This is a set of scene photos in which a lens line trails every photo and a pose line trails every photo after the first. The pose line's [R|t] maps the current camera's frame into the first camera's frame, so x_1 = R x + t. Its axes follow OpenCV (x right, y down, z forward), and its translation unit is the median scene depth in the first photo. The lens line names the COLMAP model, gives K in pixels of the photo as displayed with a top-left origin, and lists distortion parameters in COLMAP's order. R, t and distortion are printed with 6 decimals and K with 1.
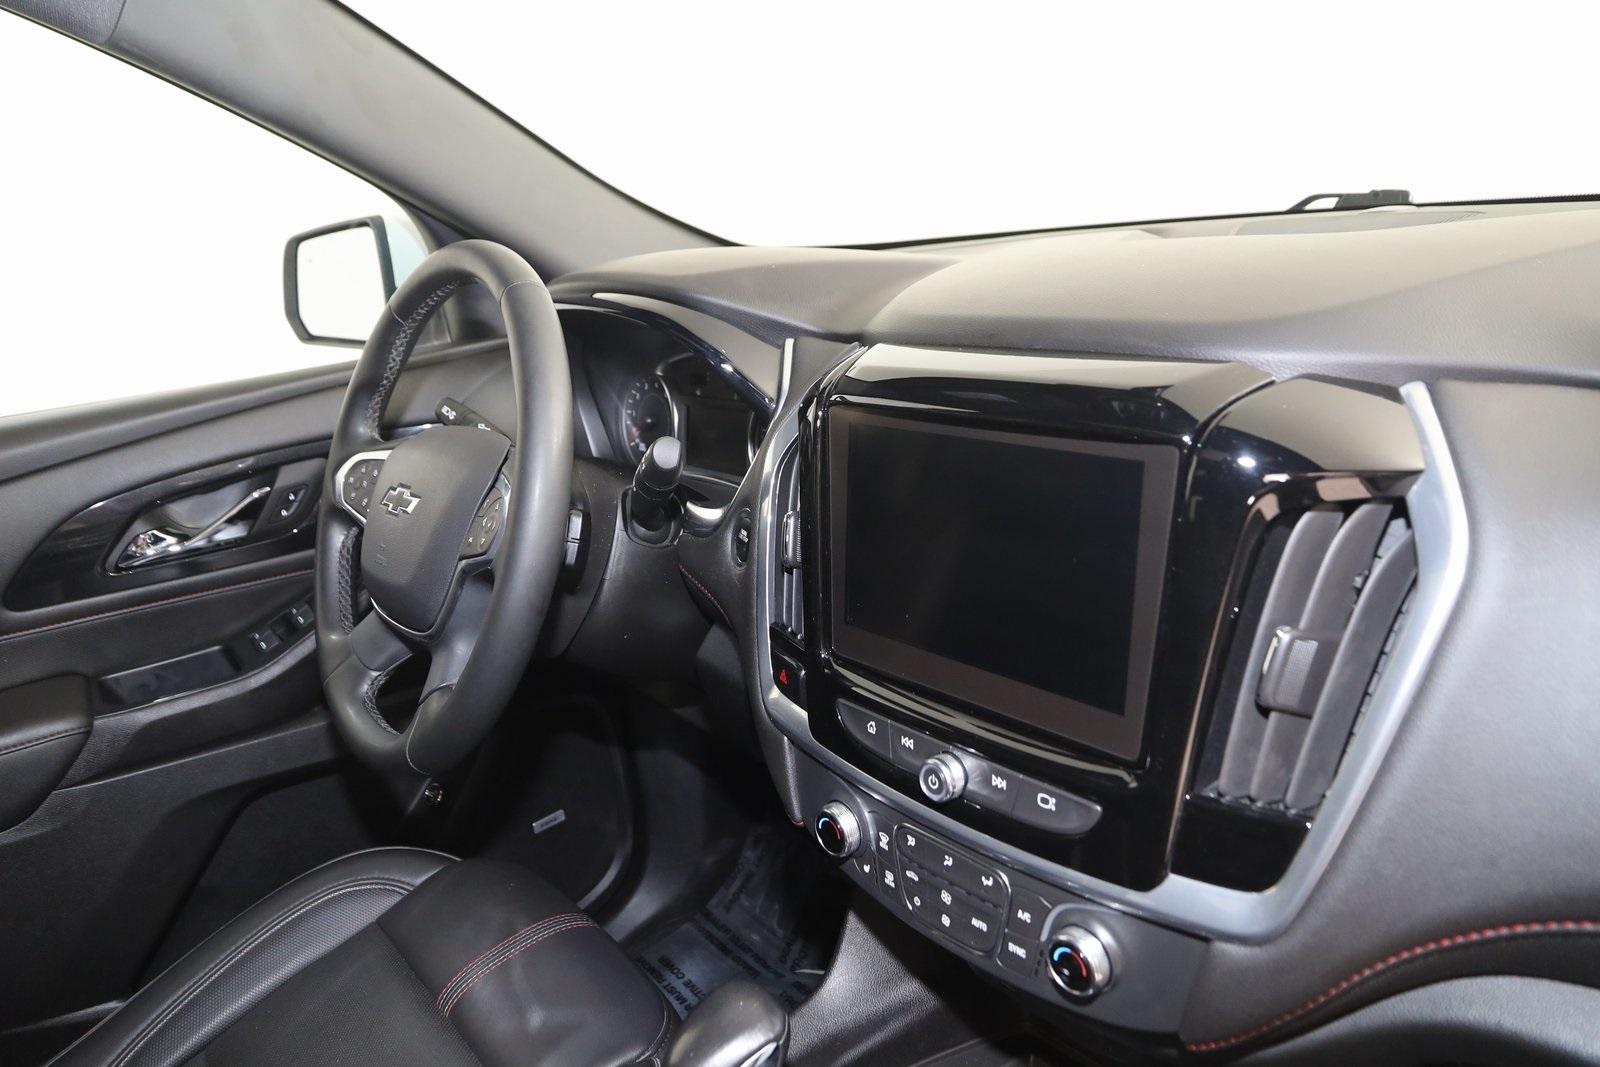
lens RADIAL K [[1086.0, 0, 783.3], [0, 1086.0, 496.9], [0, 0, 1]] dist [-0.109070, 0.070721]
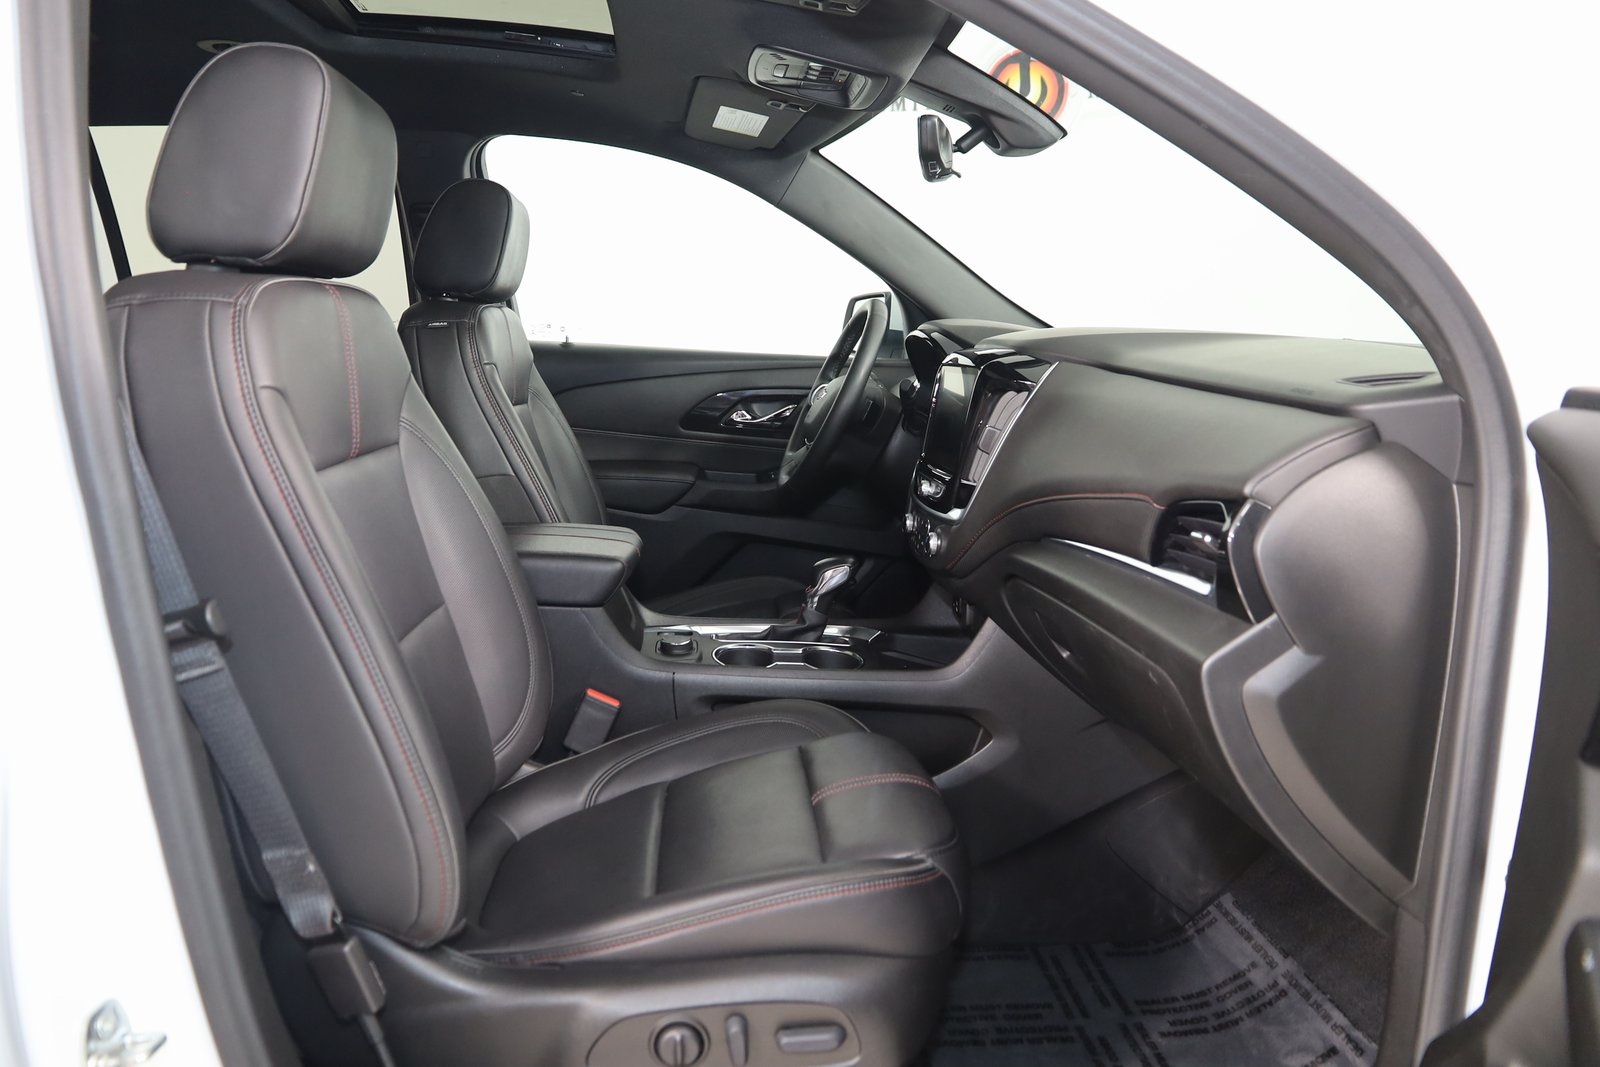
lens RADIAL K [[1109.7, 0, 800.5], [0, 1109.7, 508.4], [0, 0, 1]] dist [-0.107866, 0.082032]
pose [[0.822635, 0.222241, -0.523336, 0.891691], [-0.275295, 0.961044, -0.024619, 0.295594], [0.497478, 0.164324, 0.851771, -1.032792]]
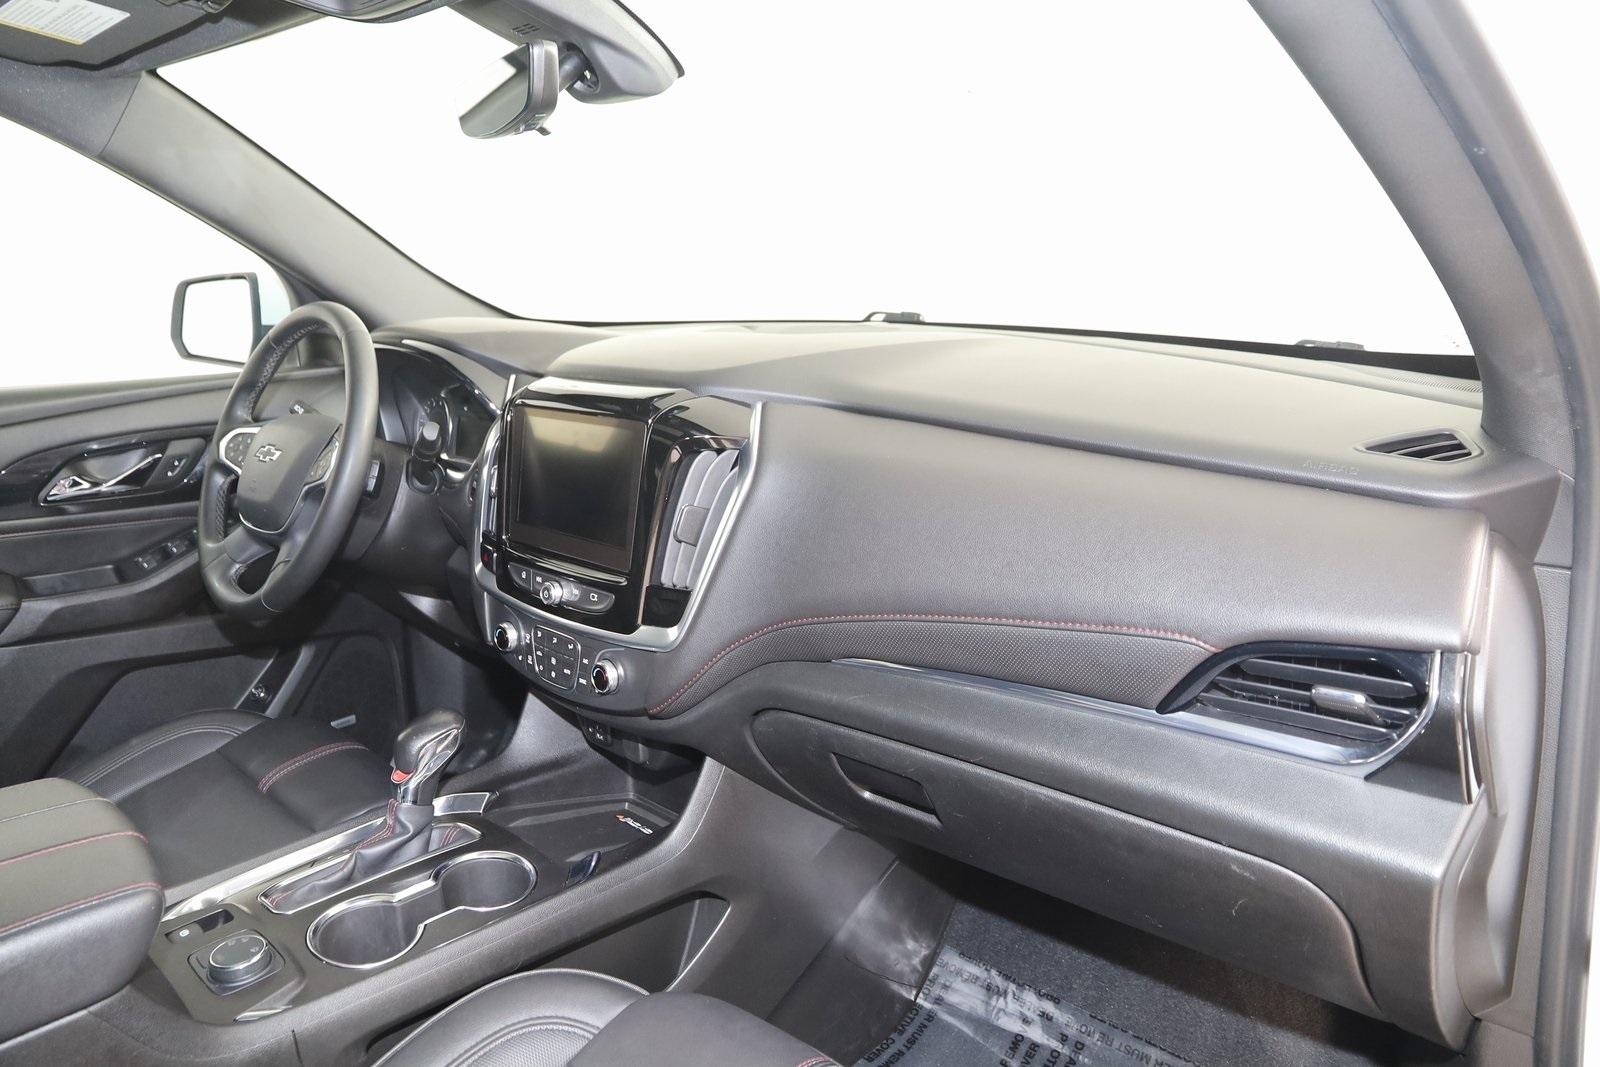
lens RADIAL K [[1086.0, 0, 783.3], [0, 1086.0, 496.9], [0, 0, 1]] dist [-0.109070, 0.070721]
pose [[0.986144, 0.066000, 0.152200, 0.158033], [-0.055315, 0.995767, -0.073408, 0.129083], [-0.156400, 0.063972, 0.985620, -0.641347]]
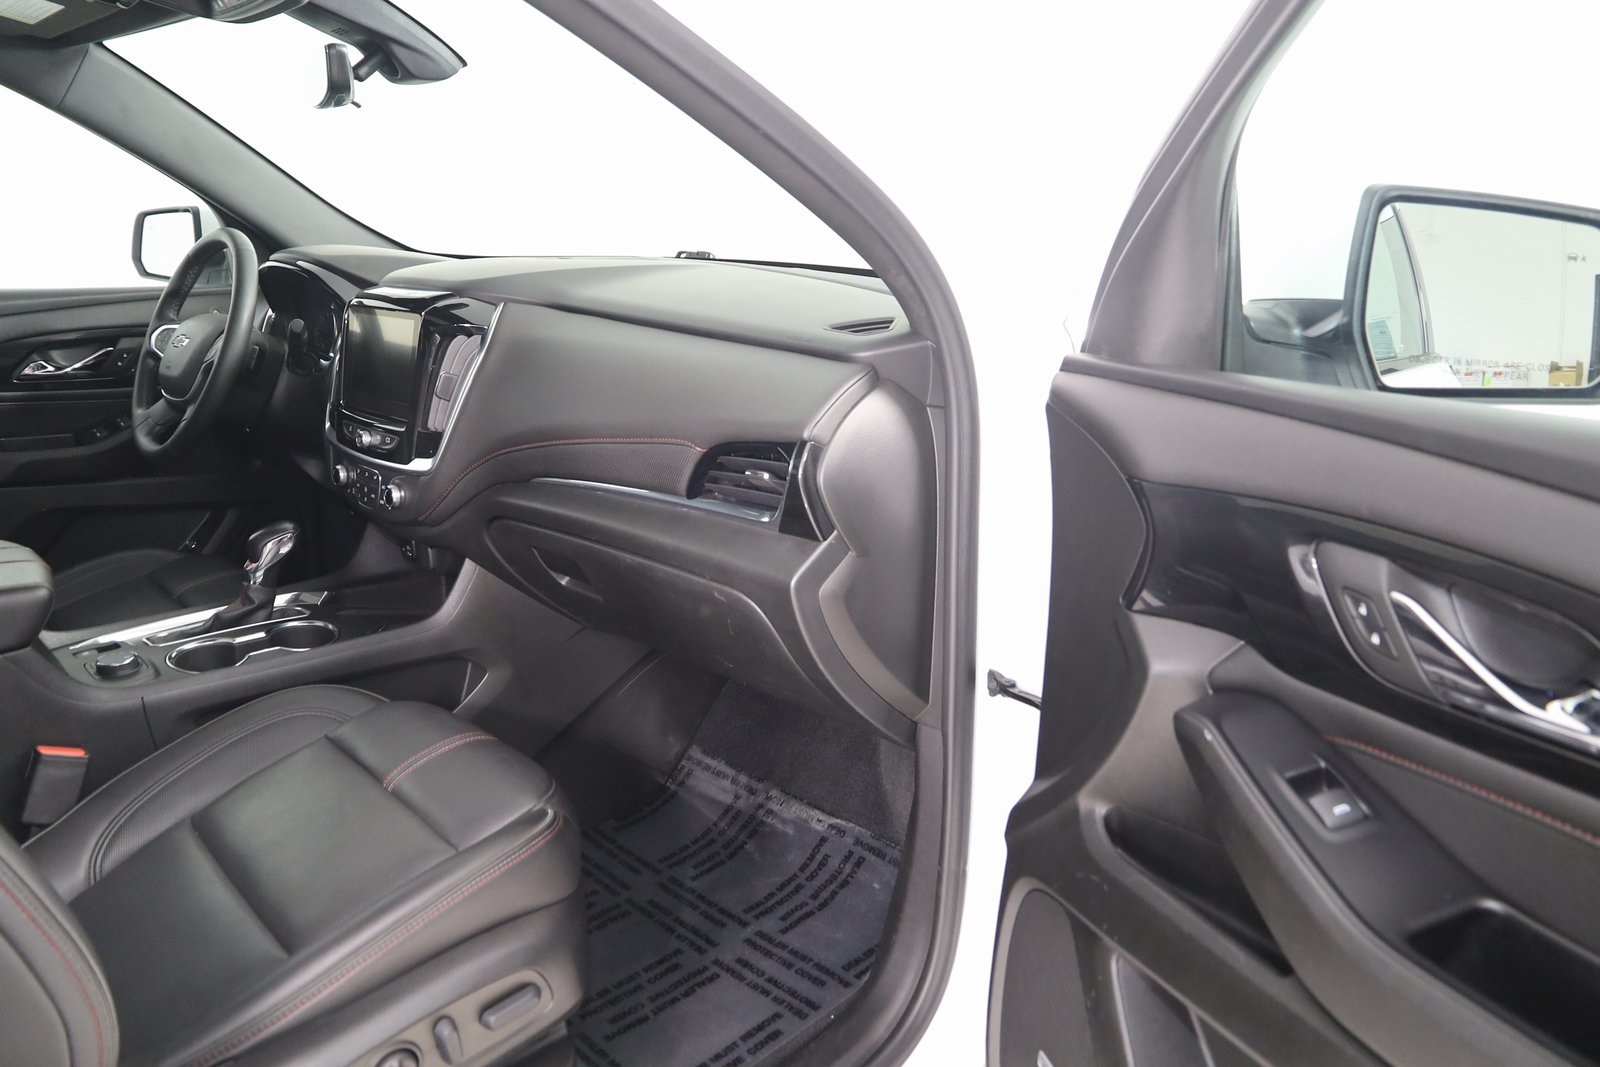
lens RADIAL K [[1109.7, 0, 800.5], [0, 1109.7, 508.4], [0, 0, 1]] dist [-0.107866, 0.082032]
pose [[0.986201, 0.094930, 0.135632, 0.552087], [-0.091247, 0.995277, -0.033132, 0.266152], [-0.138136, 0.020298, 0.990205, -1.189913]]
